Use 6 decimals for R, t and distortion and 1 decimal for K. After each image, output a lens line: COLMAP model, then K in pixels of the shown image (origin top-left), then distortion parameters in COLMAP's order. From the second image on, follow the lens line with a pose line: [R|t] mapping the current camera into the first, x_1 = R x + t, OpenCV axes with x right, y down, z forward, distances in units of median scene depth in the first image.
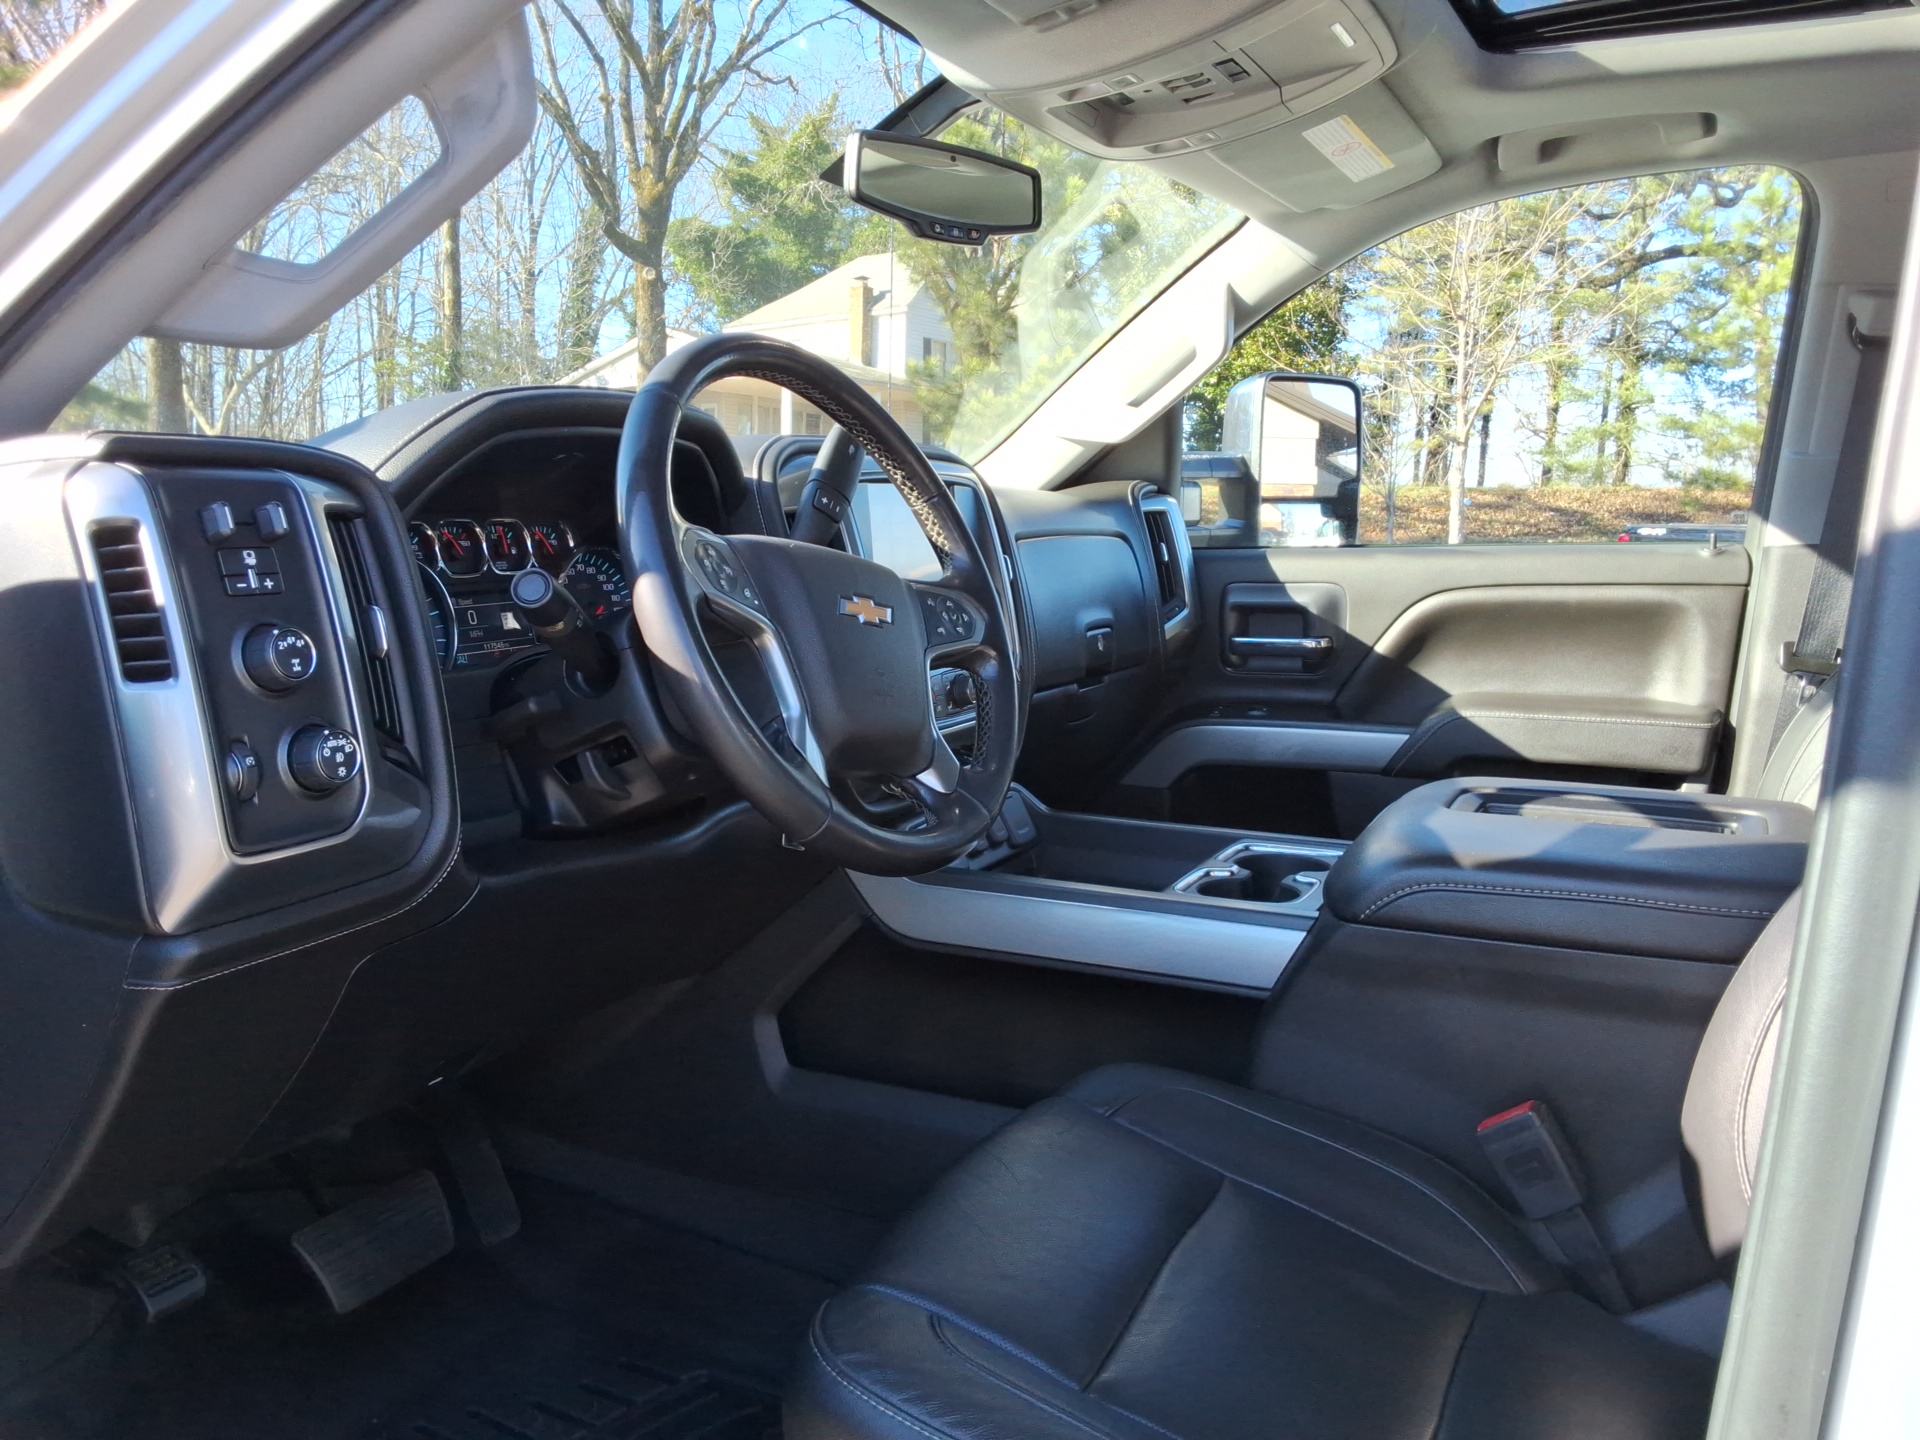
lens RADIAL K [[1538.9, 0, 965.2], [0, 1538.9, 704.7], [0, 0, 1]] dist [0.103663, -0.169400]
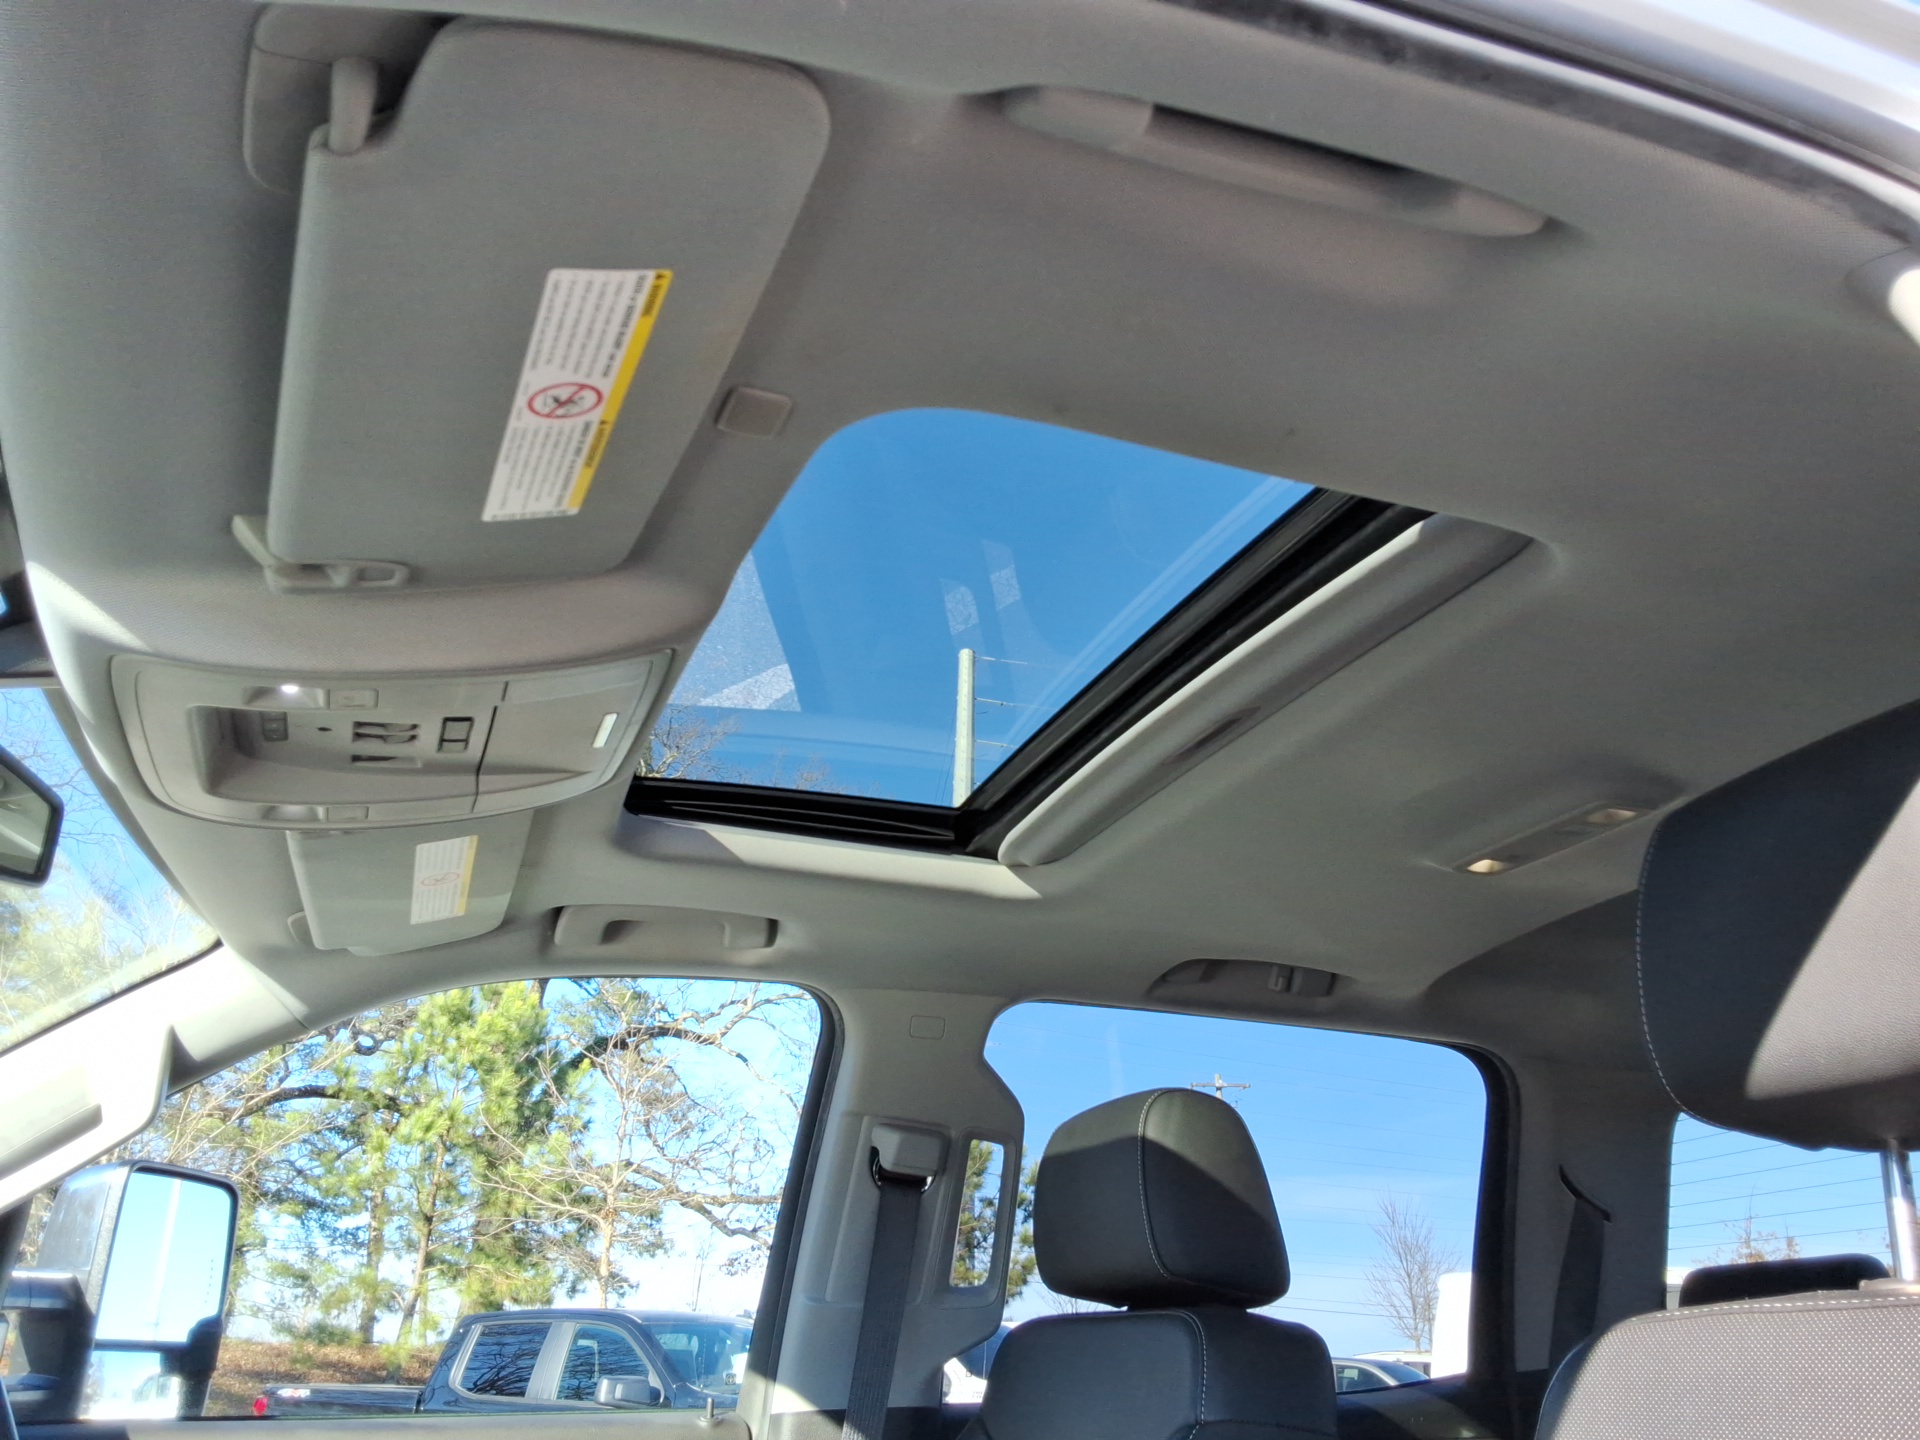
lens RADIAL K [[1524.2, 0, 961.0], [0, 1524.2, 697.2], [0, 0, 1]] dist [0.121614, -0.211342]
pose [[0.675895, 0.293992, 0.675821, -0.127150], [0.089739, 0.877340, -0.471404, -0.035670], [-0.731514, 0.379268, 0.566607, 0.289192]]
